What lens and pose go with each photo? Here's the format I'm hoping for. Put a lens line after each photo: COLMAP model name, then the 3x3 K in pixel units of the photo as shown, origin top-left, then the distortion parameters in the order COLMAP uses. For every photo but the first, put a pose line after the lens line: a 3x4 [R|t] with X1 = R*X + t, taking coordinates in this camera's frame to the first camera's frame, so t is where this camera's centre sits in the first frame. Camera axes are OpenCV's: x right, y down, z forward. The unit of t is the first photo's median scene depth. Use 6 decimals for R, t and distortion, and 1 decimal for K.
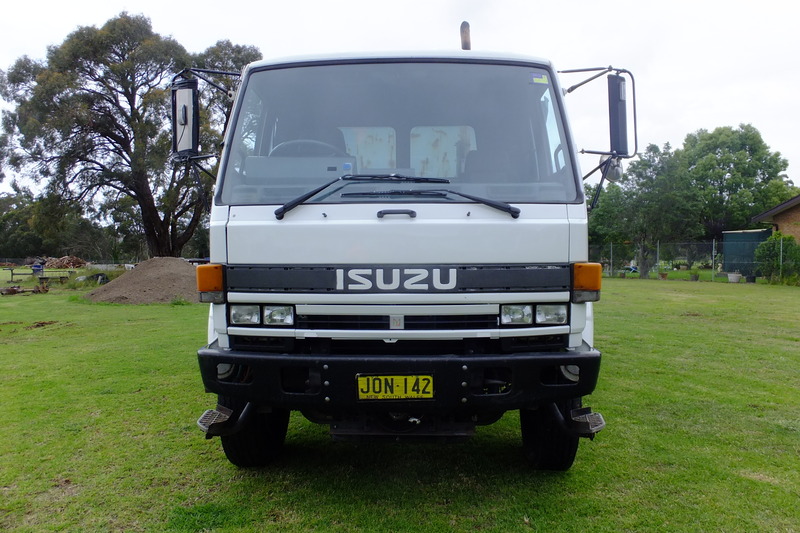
lens RADIAL K [[616.3, 0, 400.0], [0, 616.3, 266.5], [0, 0, 1]] dist [-0.000237, 0.006508]
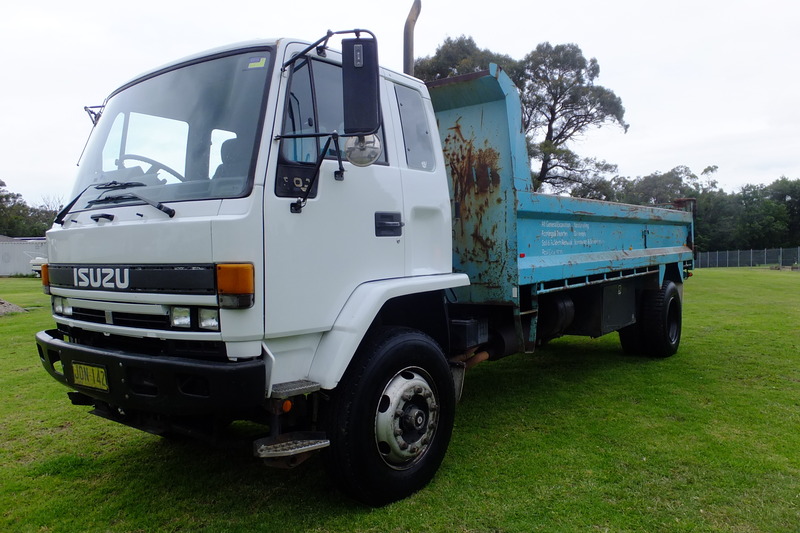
lens RADIAL K [[616.3, 0, 400.0], [0, 616.3, 266.5], [0, 0, 1]] dist [-0.000237, 0.006508]
pose [[0.805917, 0.008020, -0.591974, 1.051837], [-0.009079, 0.999958, 0.001188, -0.005262], [0.591959, 0.004417, 0.805956, 0.430634]]
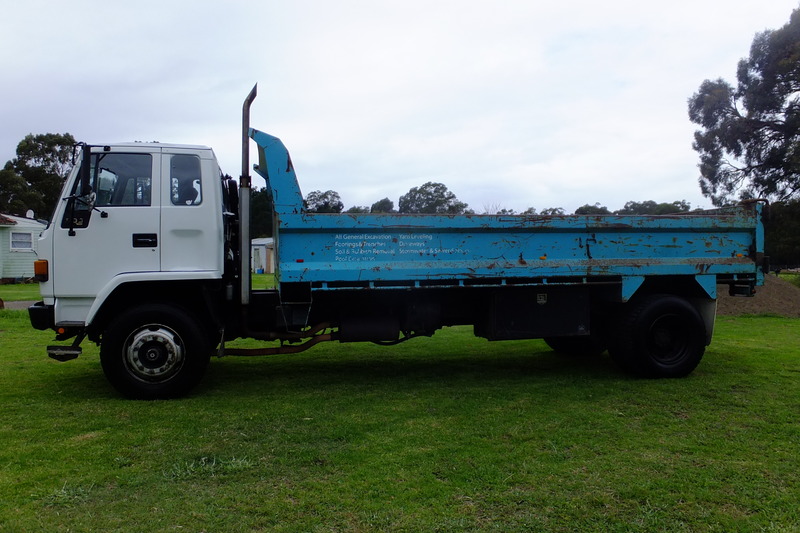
lens RADIAL K [[616.3, 0, 400.0], [0, 616.3, 266.5], [0, 0, 1]] dist [-0.000237, 0.006508]
pose [[0.212020, 0.024351, -0.976962, 2.378942], [-0.036405, 0.999192, 0.017005, -0.057831], [0.976587, 0.031961, 0.212735, 1.633251]]
